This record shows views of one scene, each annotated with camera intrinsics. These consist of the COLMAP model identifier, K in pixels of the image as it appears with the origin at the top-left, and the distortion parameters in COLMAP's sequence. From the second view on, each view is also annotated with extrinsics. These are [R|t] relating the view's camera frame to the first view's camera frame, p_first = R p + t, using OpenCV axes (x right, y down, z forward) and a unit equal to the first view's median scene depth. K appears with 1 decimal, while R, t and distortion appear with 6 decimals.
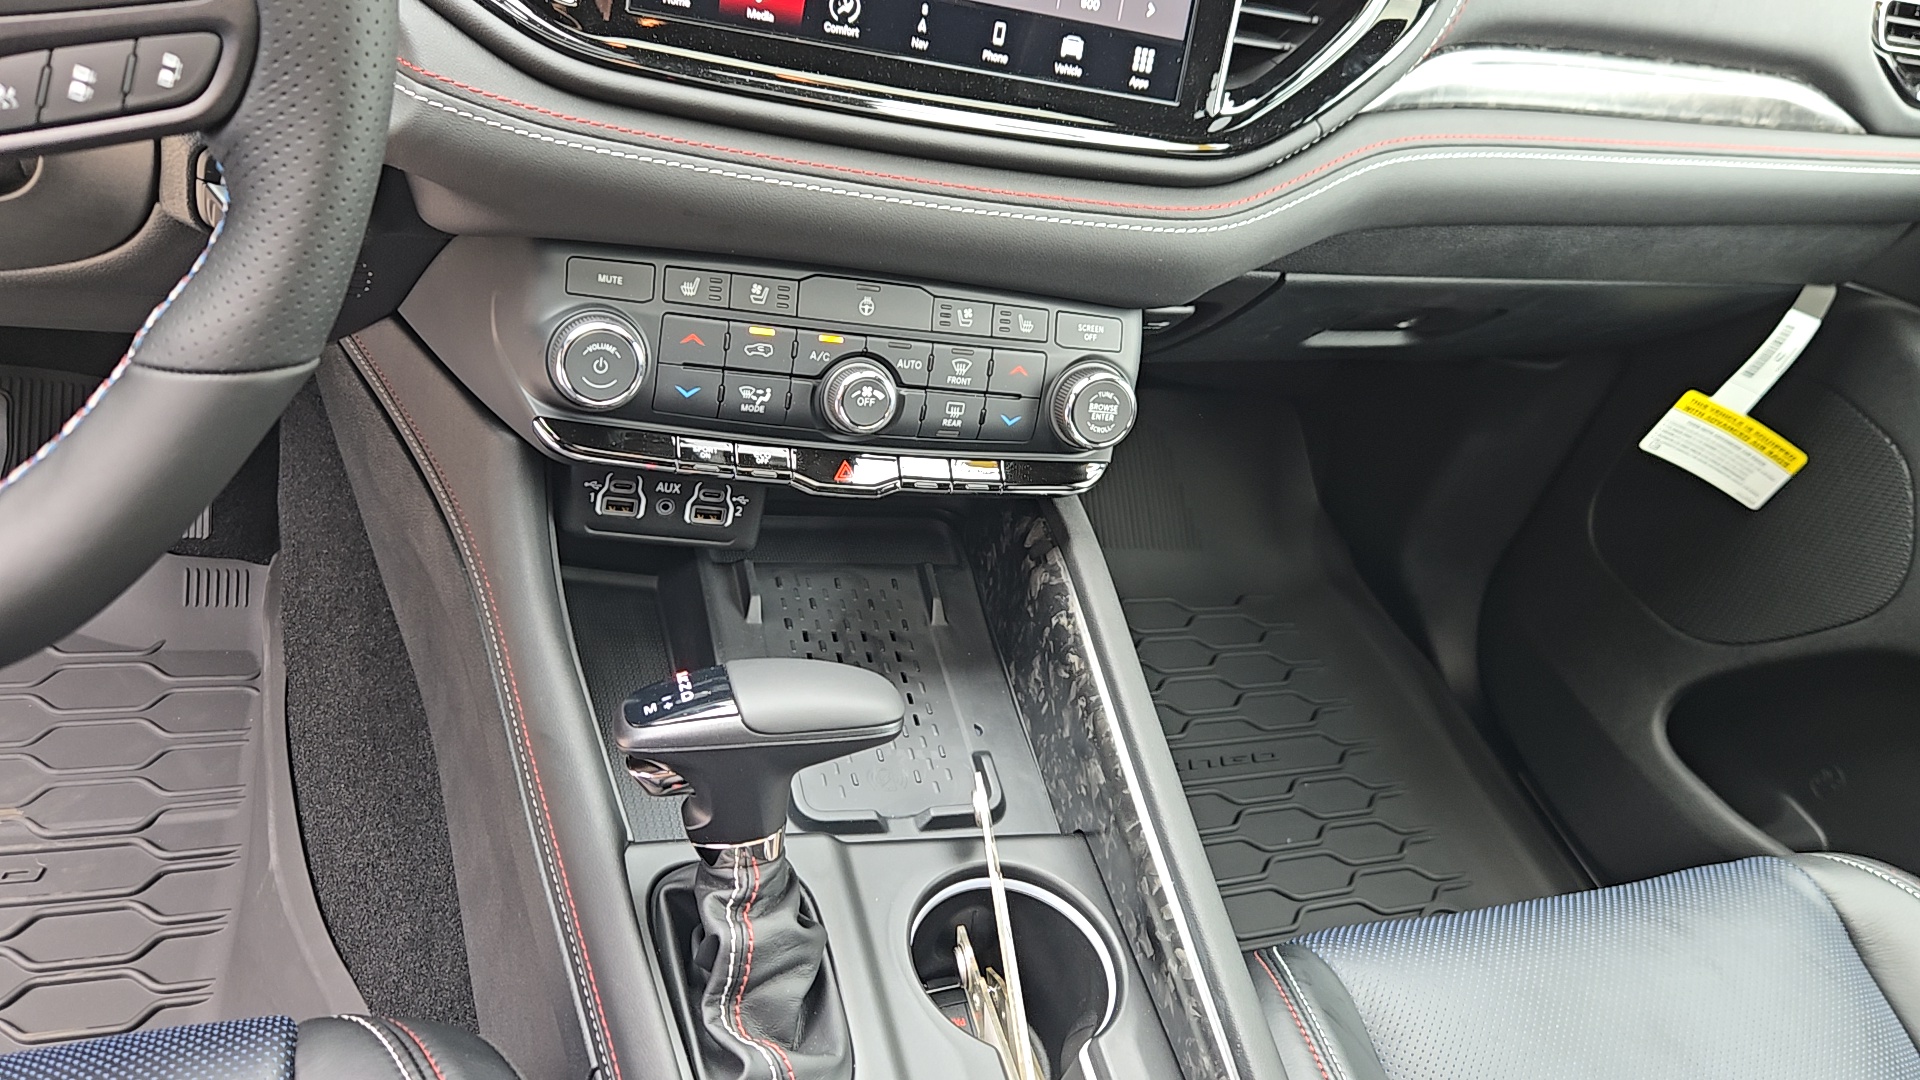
lens RADIAL K [[1623.8, 0, 956.8], [0, 1623.8, 534.8], [0, 0, 1]] dist [0.005919, -0.003678]
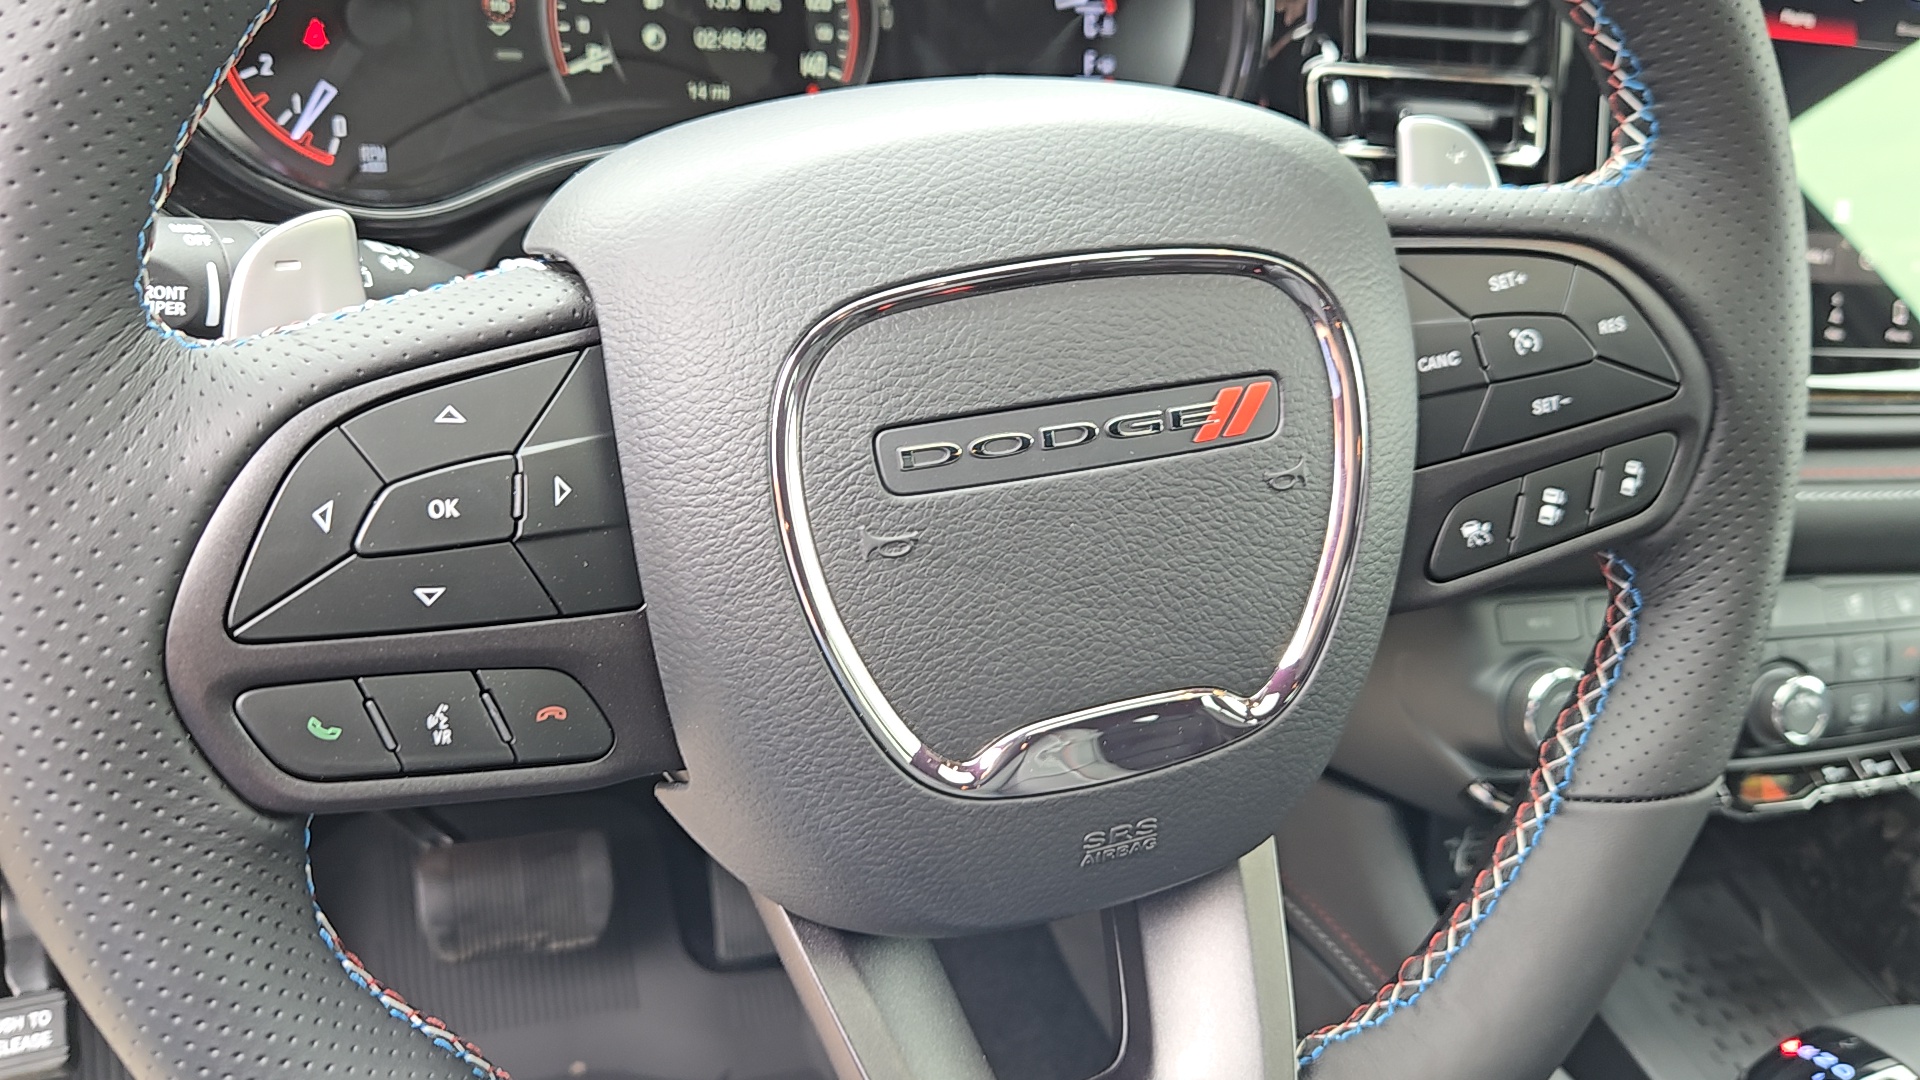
lens RADIAL K [[1623.8, 0, 956.8], [0, 1623.8, 534.8], [0, 0, 1]] dist [0.005919, -0.003678]
pose [[0.988398, -0.151857, 0.002951, -0.500789], [0.150092, 0.973570, -0.172144, -0.088089], [0.023268, 0.170590, 0.985067, 0.051130]]
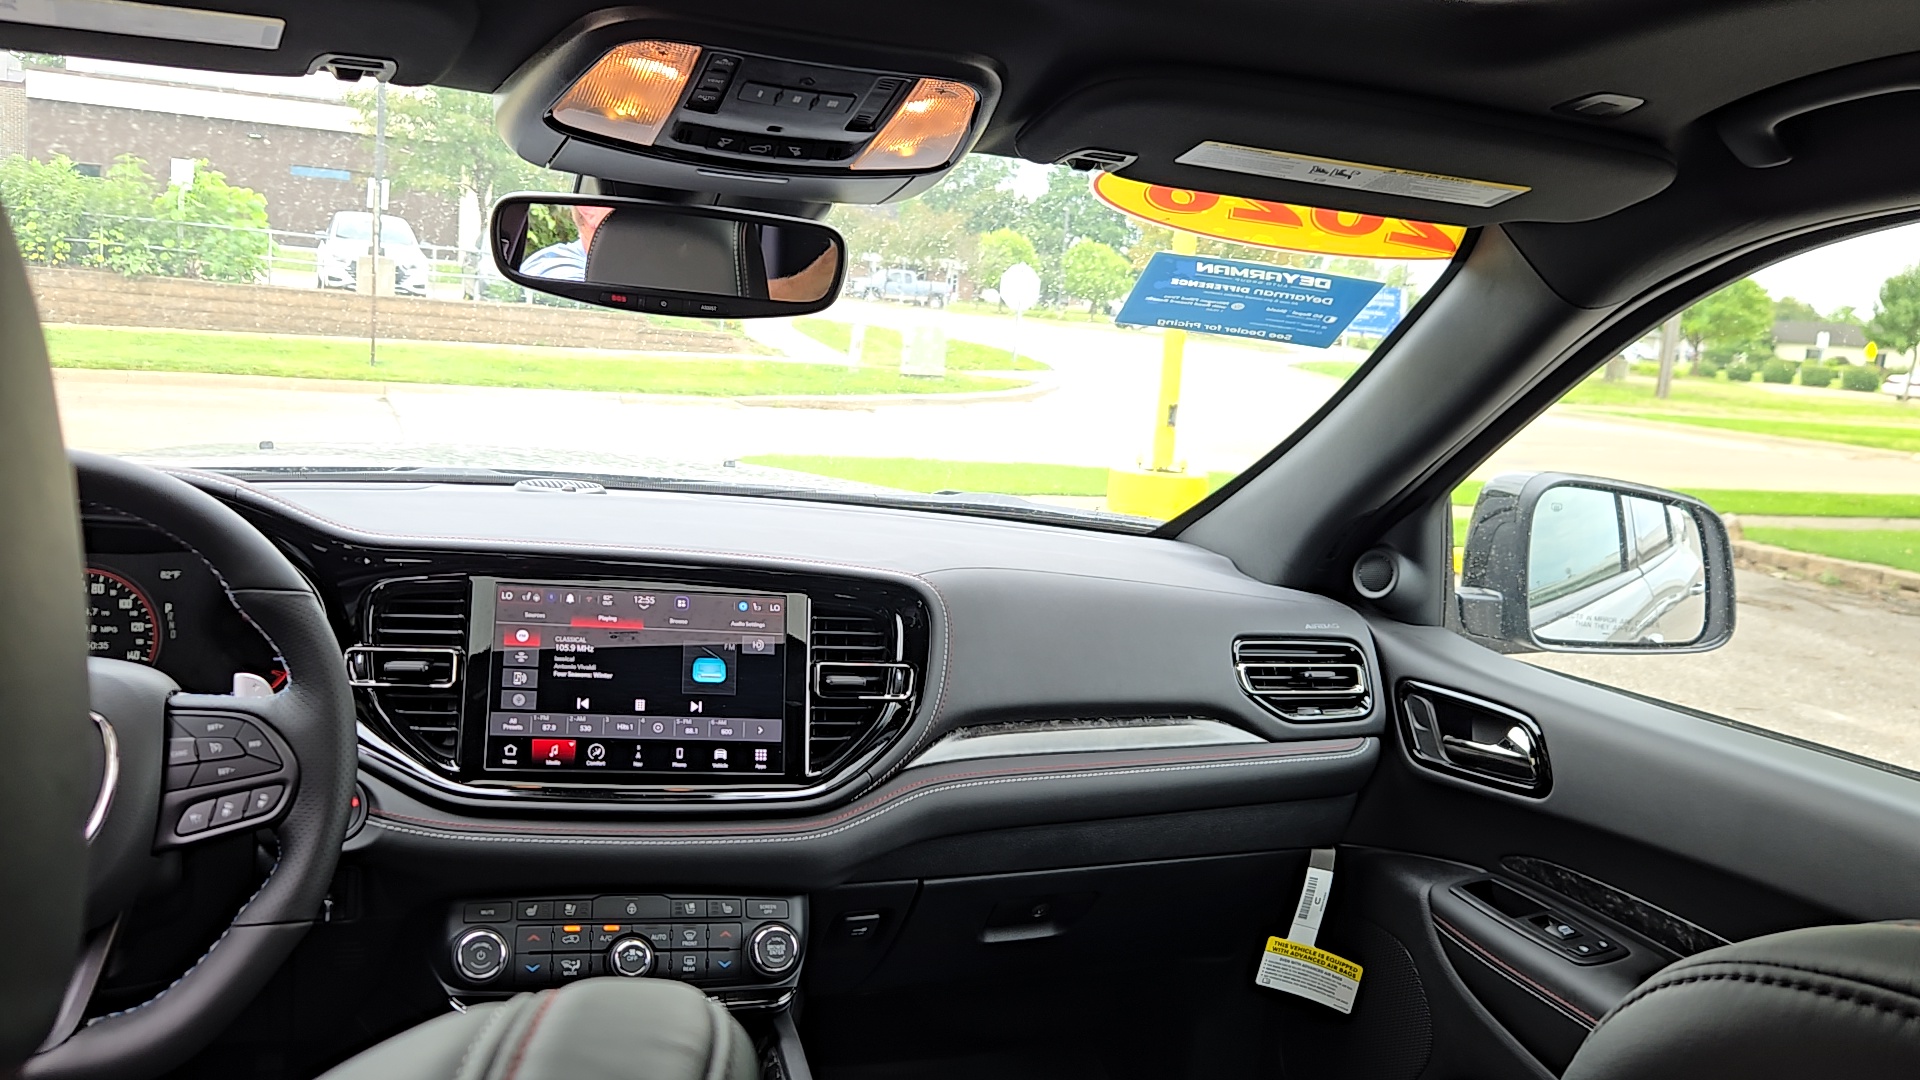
lens RADIAL K [[1591.1, 0, 957.3], [0, 1591.1, 532.1], [0, 0, 1]] dist [0.004898, -0.000854]
pose [[0.983619, -0.179394, 0.017667, 0.336452], [0.163274, 0.845098, -0.509068, 0.455188], [0.076393, 0.503613, 0.860545, -0.697658]]
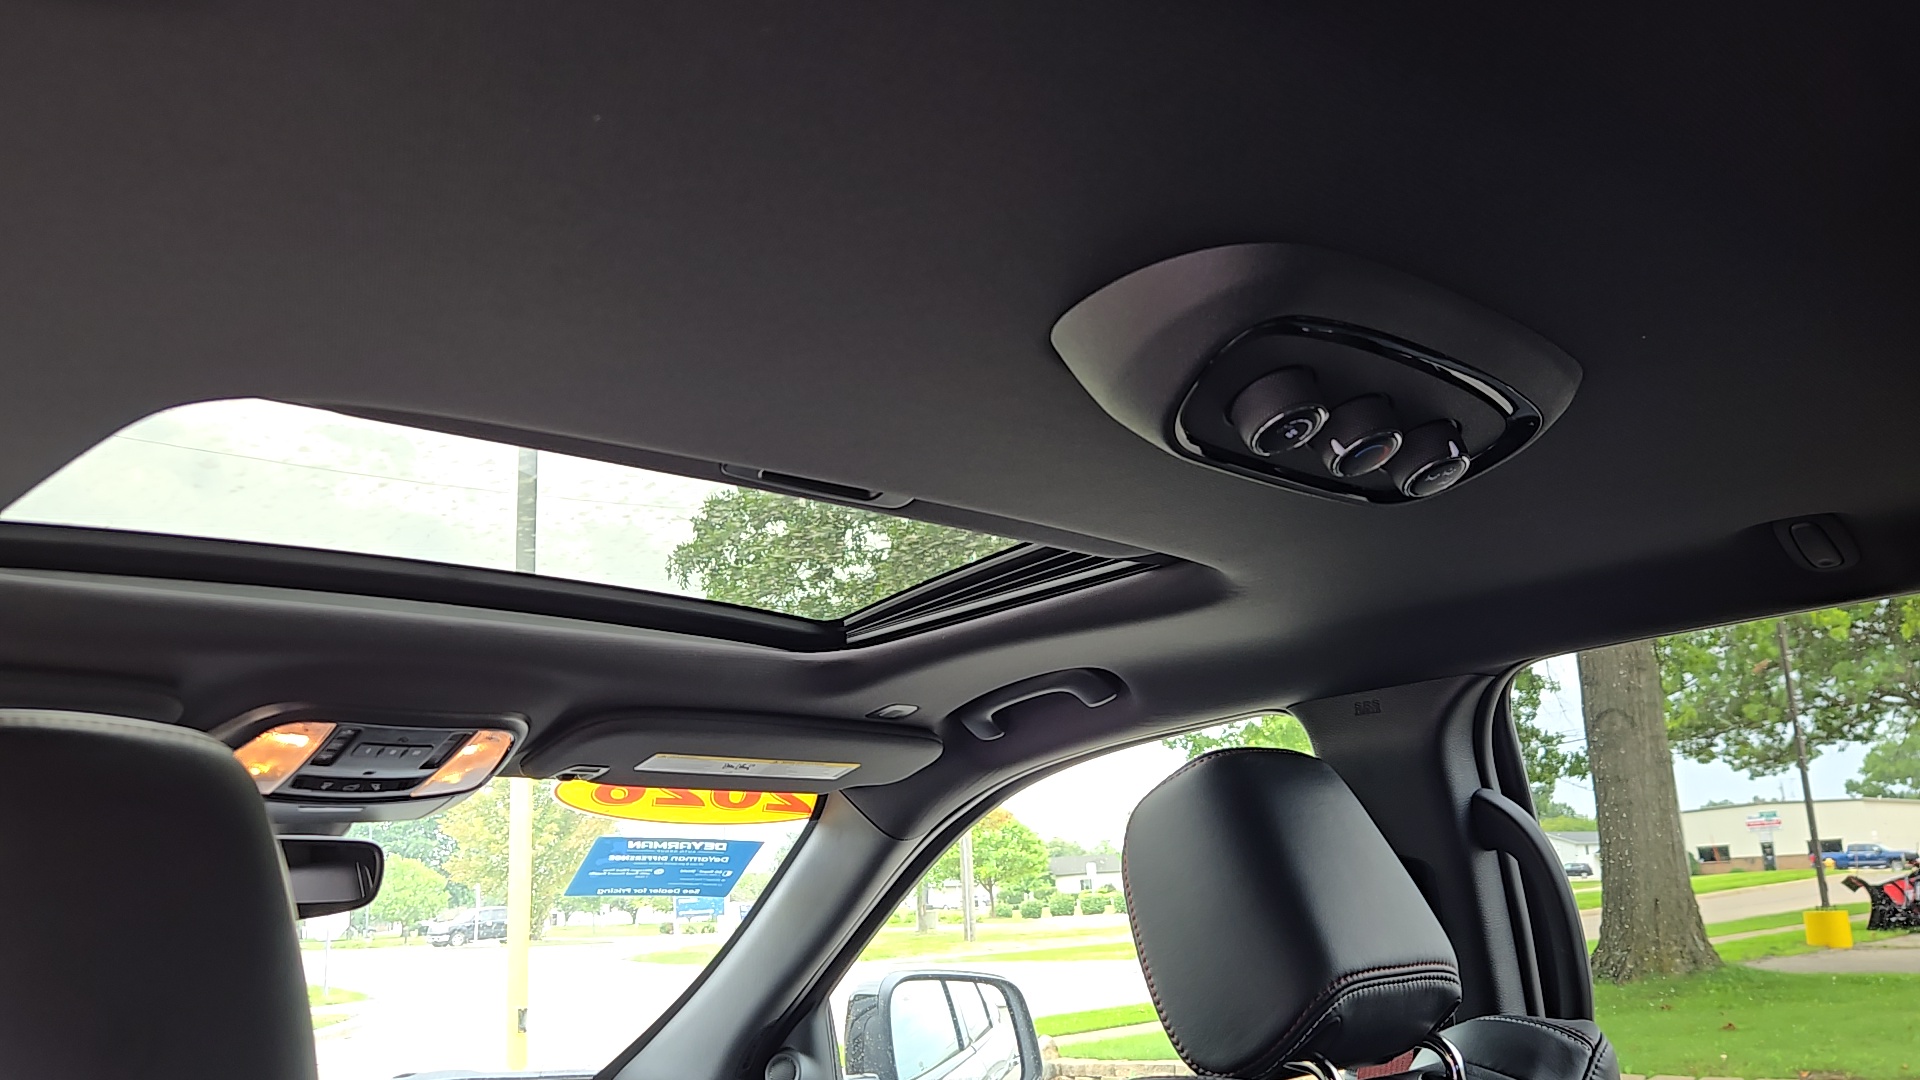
lens RADIAL K [[1591.1, 0, 957.3], [0, 1591.1, 532.1], [0, 0, 1]] dist [0.004898, -0.000854]
pose [[0.854777, -0.190578, 0.482737, 0.037212], [0.491836, 0.594403, -0.636225, 0.829316], [-0.165690, 0.781259, 0.601816, -1.185456]]
